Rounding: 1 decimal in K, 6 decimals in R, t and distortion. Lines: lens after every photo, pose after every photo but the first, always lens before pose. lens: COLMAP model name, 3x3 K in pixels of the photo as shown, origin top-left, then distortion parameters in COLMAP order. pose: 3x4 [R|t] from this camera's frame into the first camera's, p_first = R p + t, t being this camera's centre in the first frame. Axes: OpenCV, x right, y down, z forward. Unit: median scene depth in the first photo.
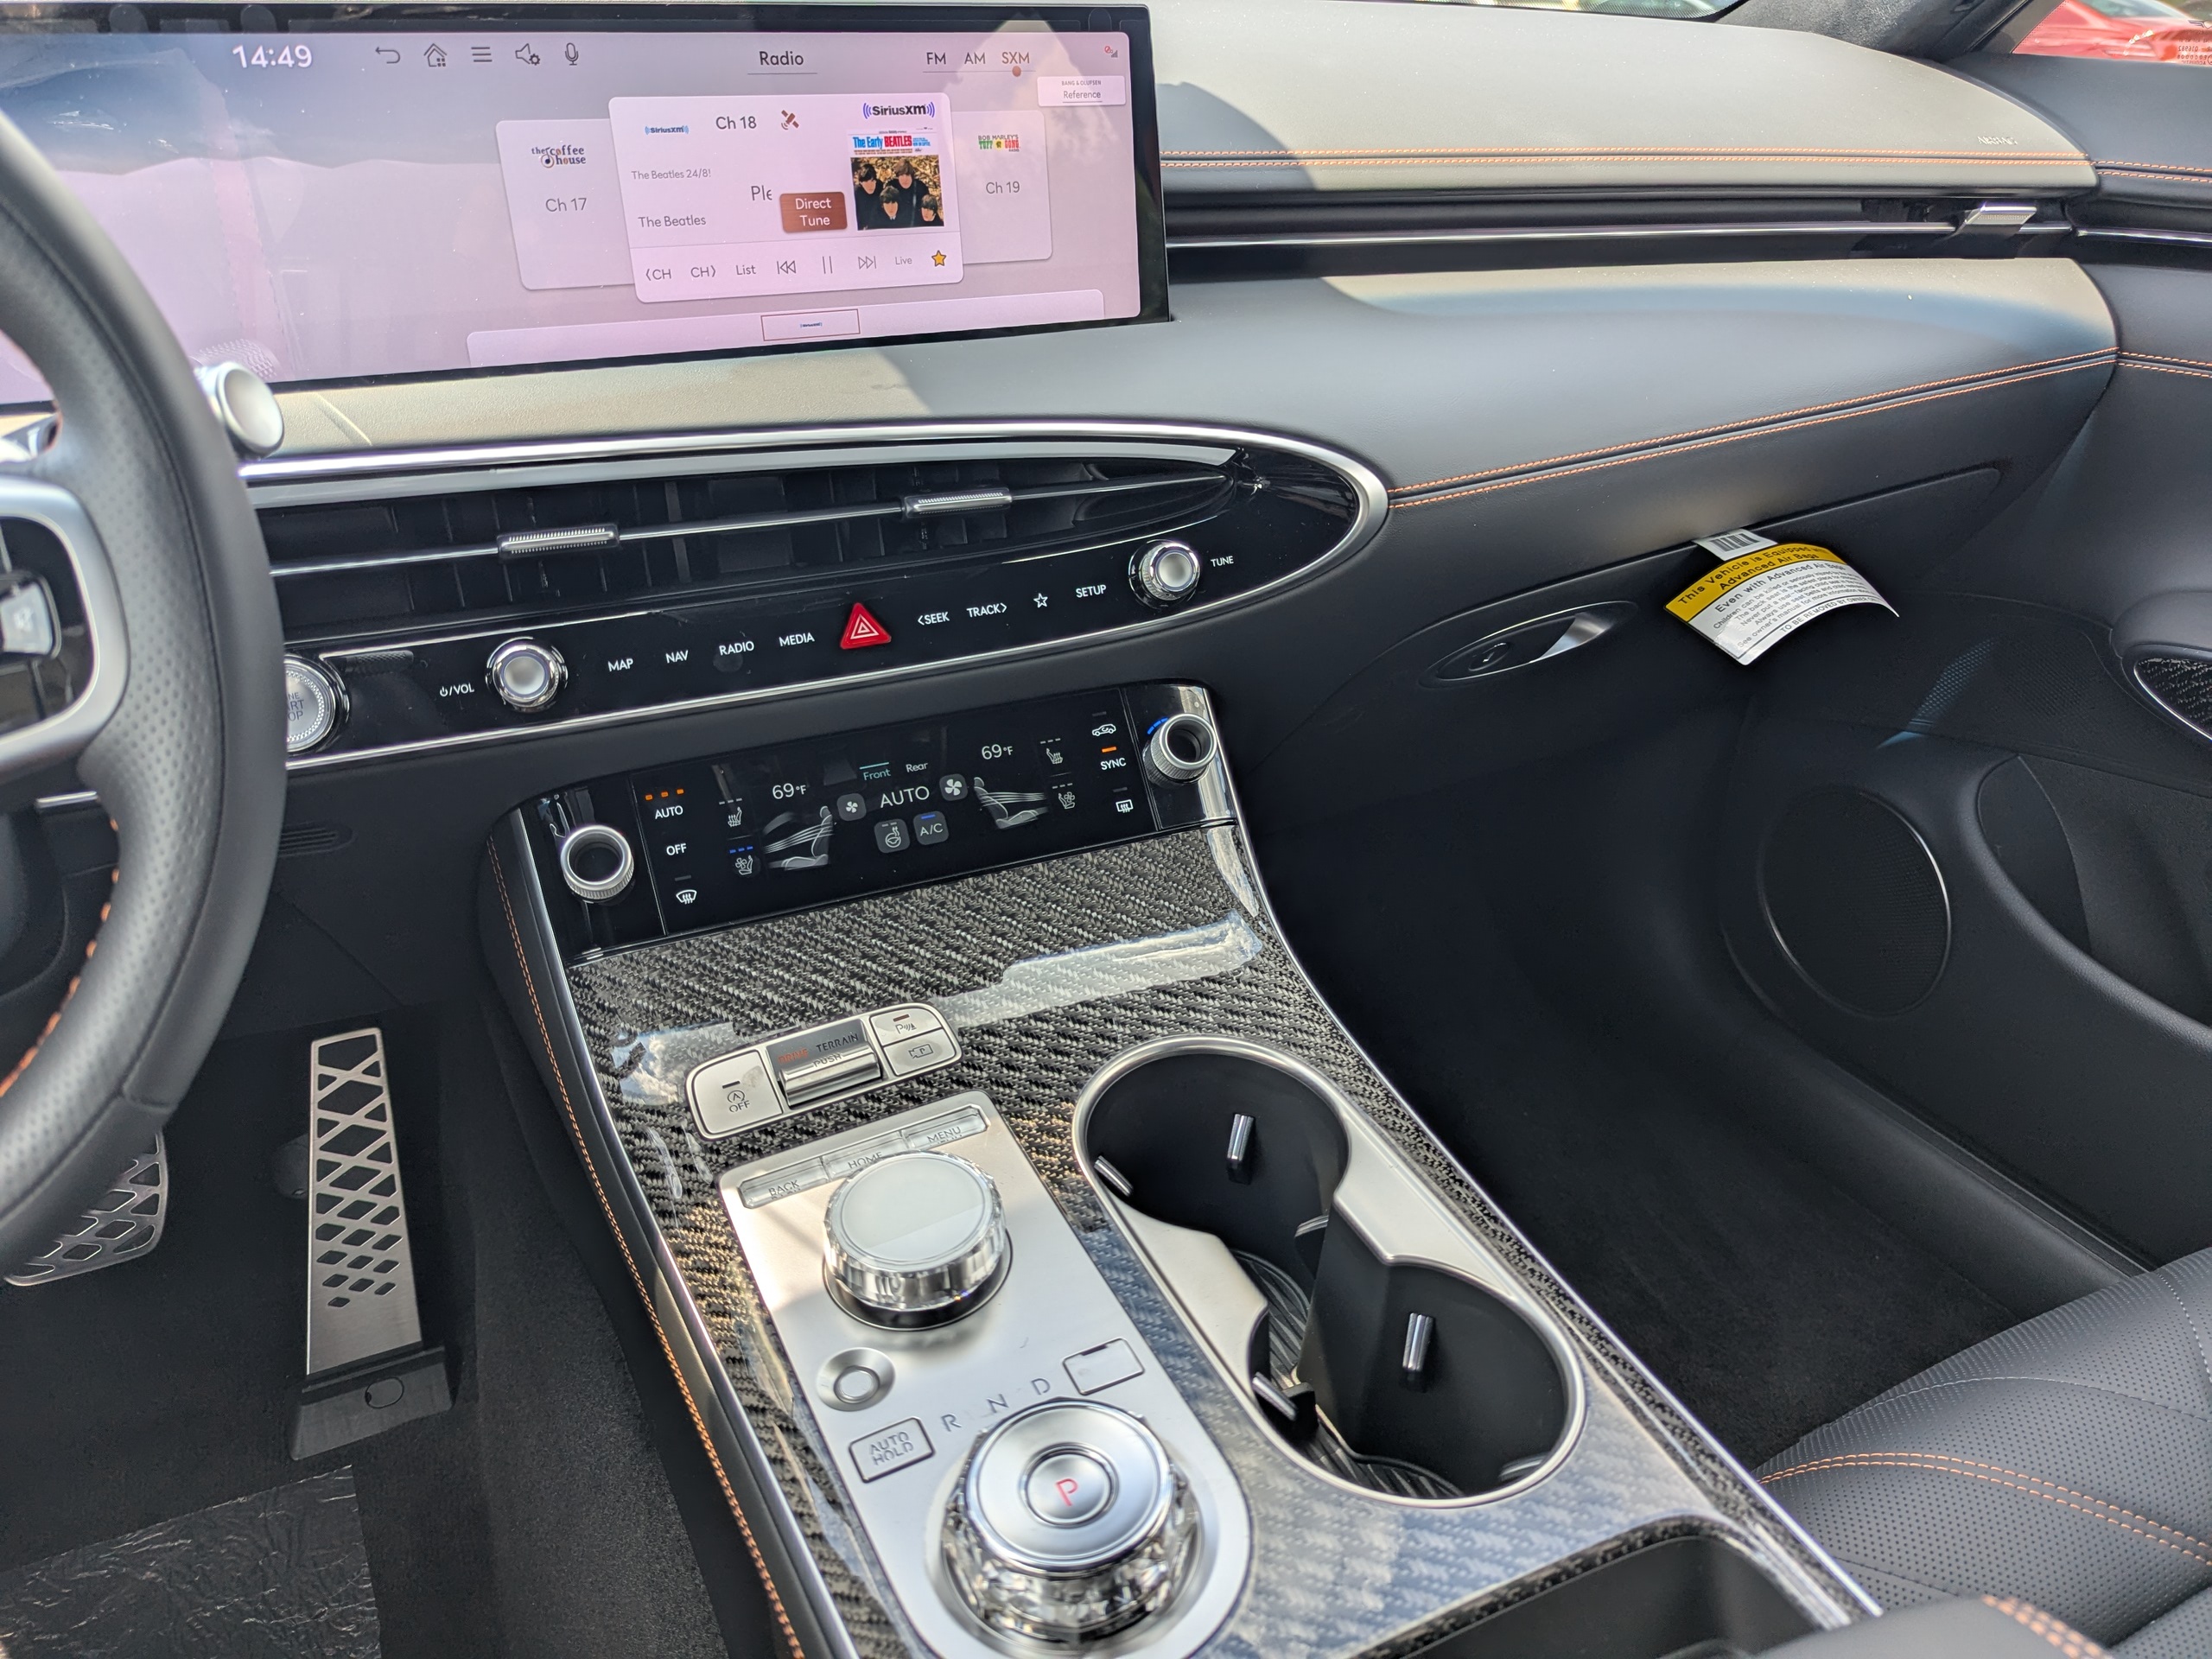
lens RADIAL K [[1568.6, 0, 1092.7], [0, 1568.6, 845.0], [0, 0, 1]] dist [0.054545, -0.051907]
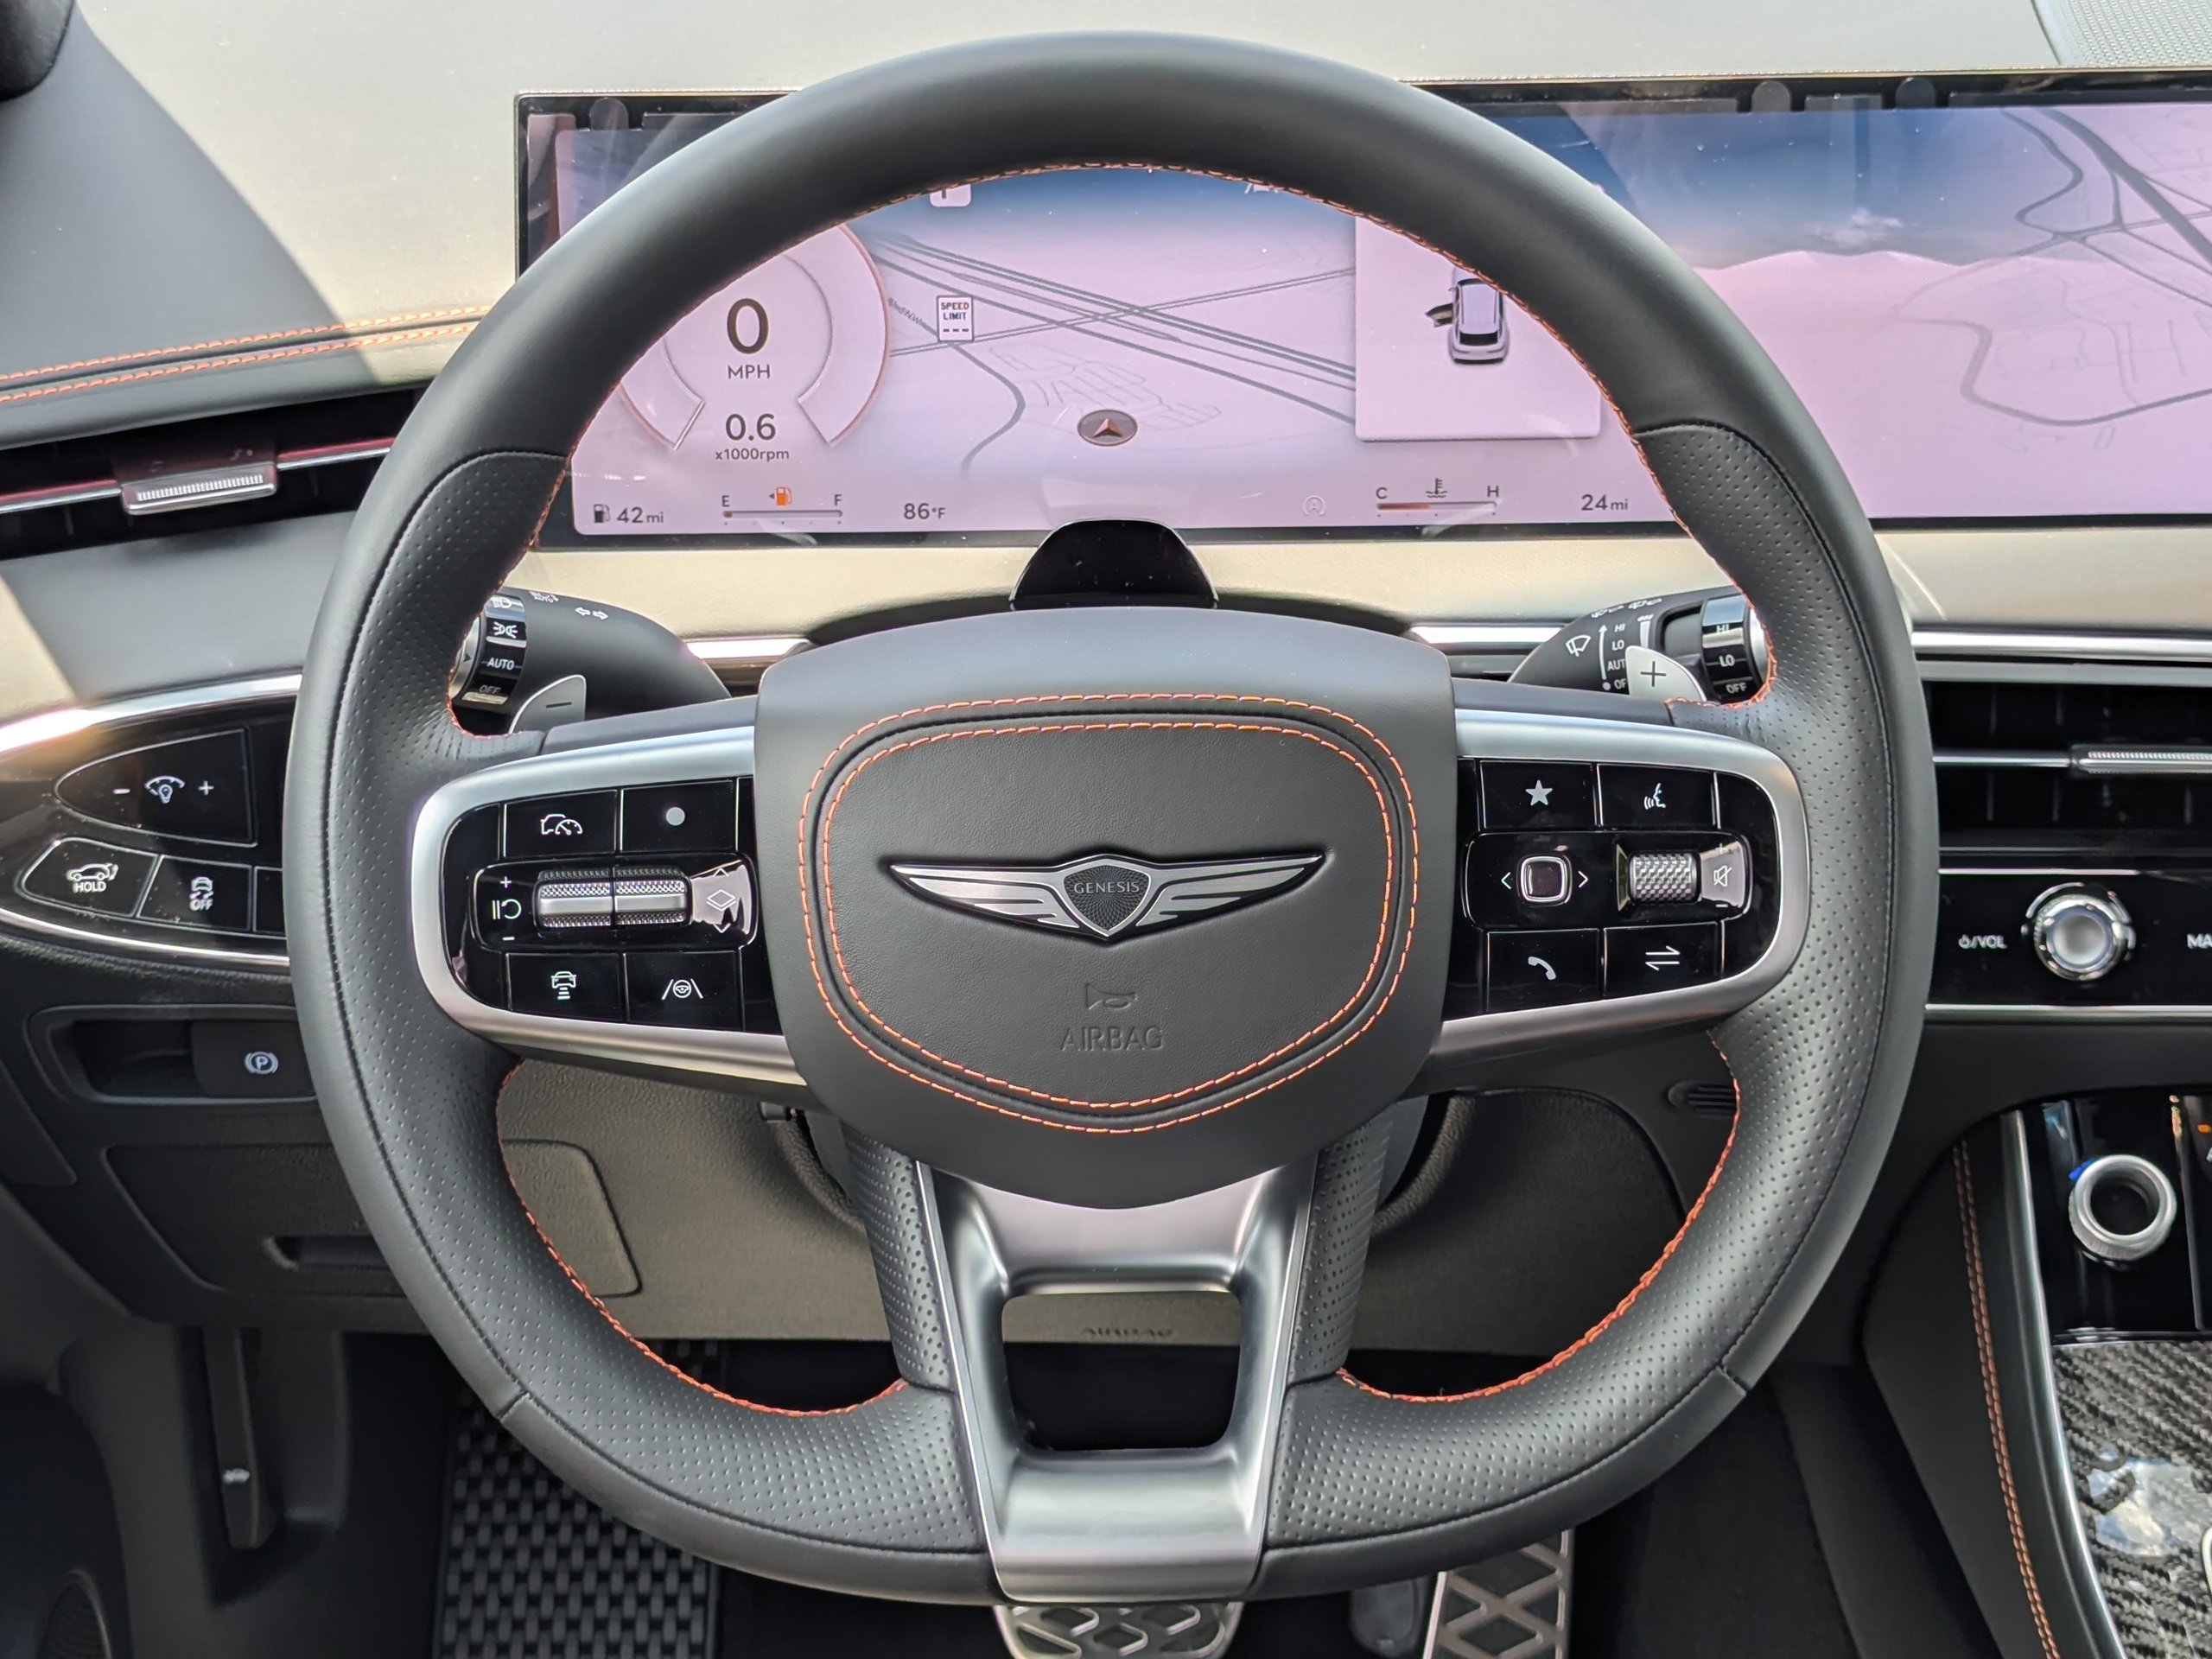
lens RADIAL K [[4247.9, 0, 1111.2], [0, 4247.9, 733.2], [0, 0, 1]] dist [0.200953, -1.113029]
pose [[0.897357, 0.143411, -0.417354, 0.049496], [-0.182465, 0.981673, -0.054998, -0.009117], [0.401818, 0.125506, 0.907078, -0.930912]]
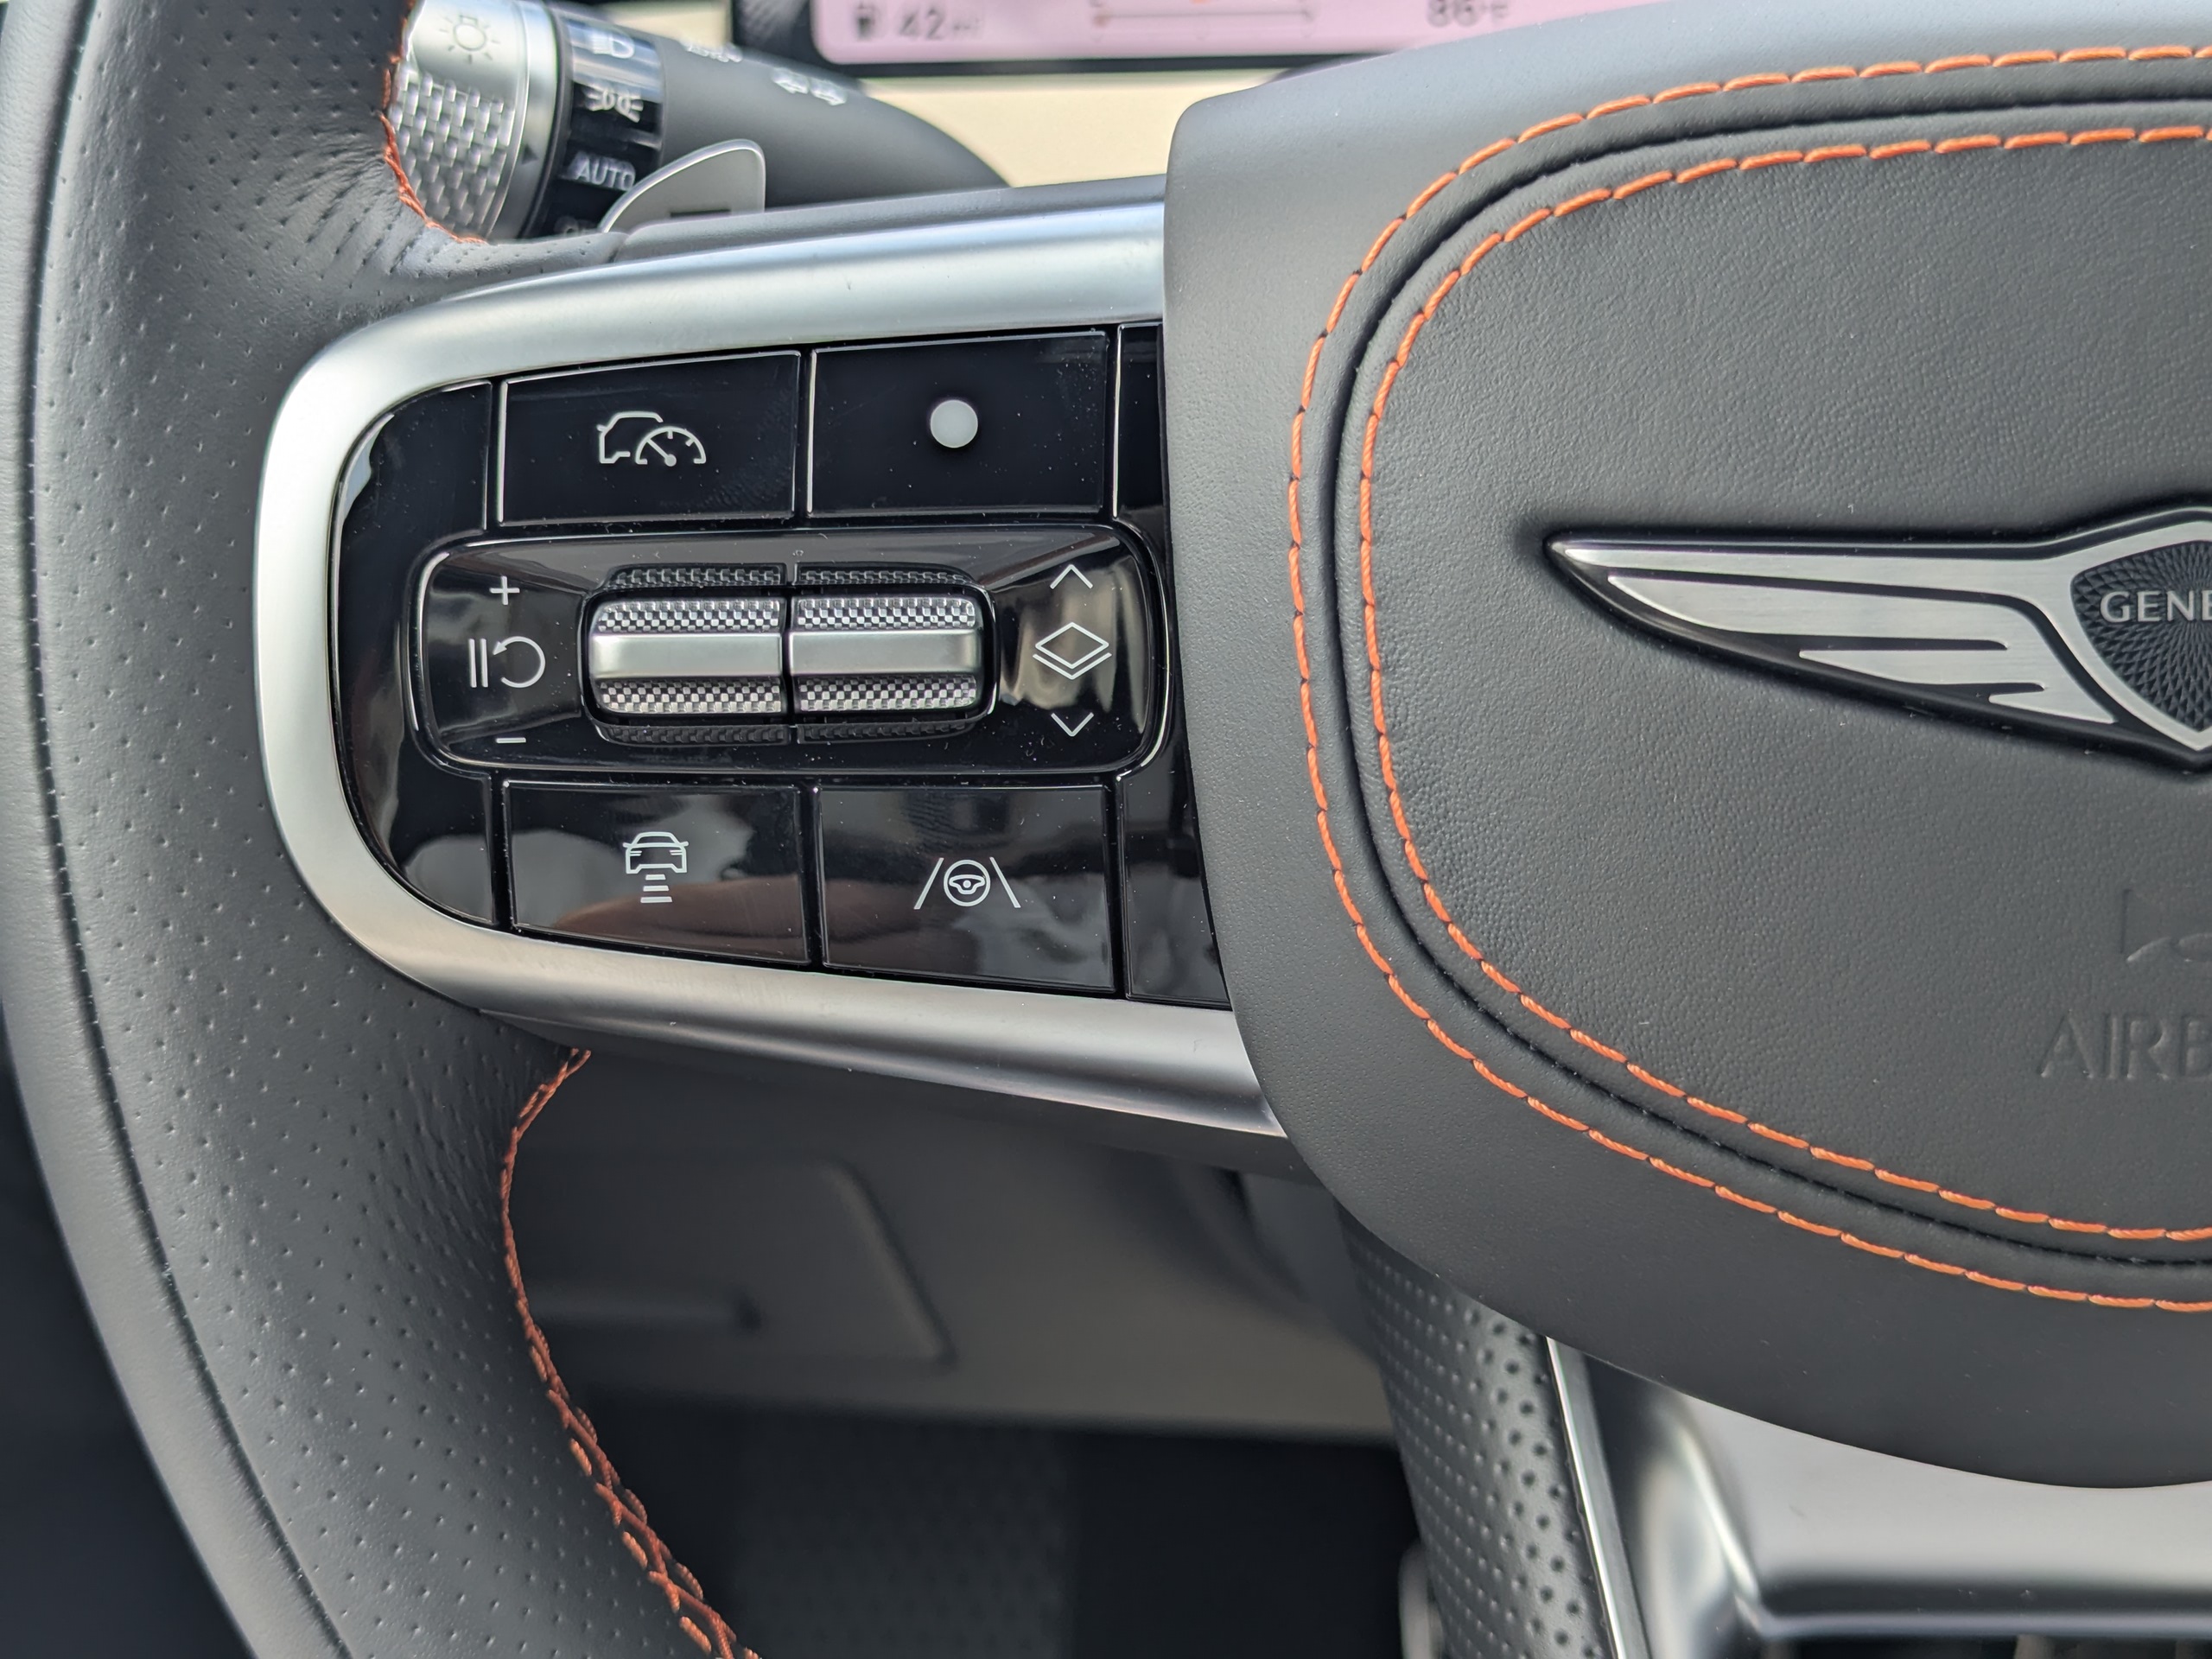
lens RADIAL K [[3206.1, 0, 1106.0], [0, 3206.1, 829.5], [0, 0, 1]] dist [0.008331, -0.017012]
pose [[0.855979, 0.170521, -0.488080, -0.509136], [-0.200219, 0.979711, -0.008855, 0.018982], [0.476668, 0.105302, 0.872754, 0.075068]]
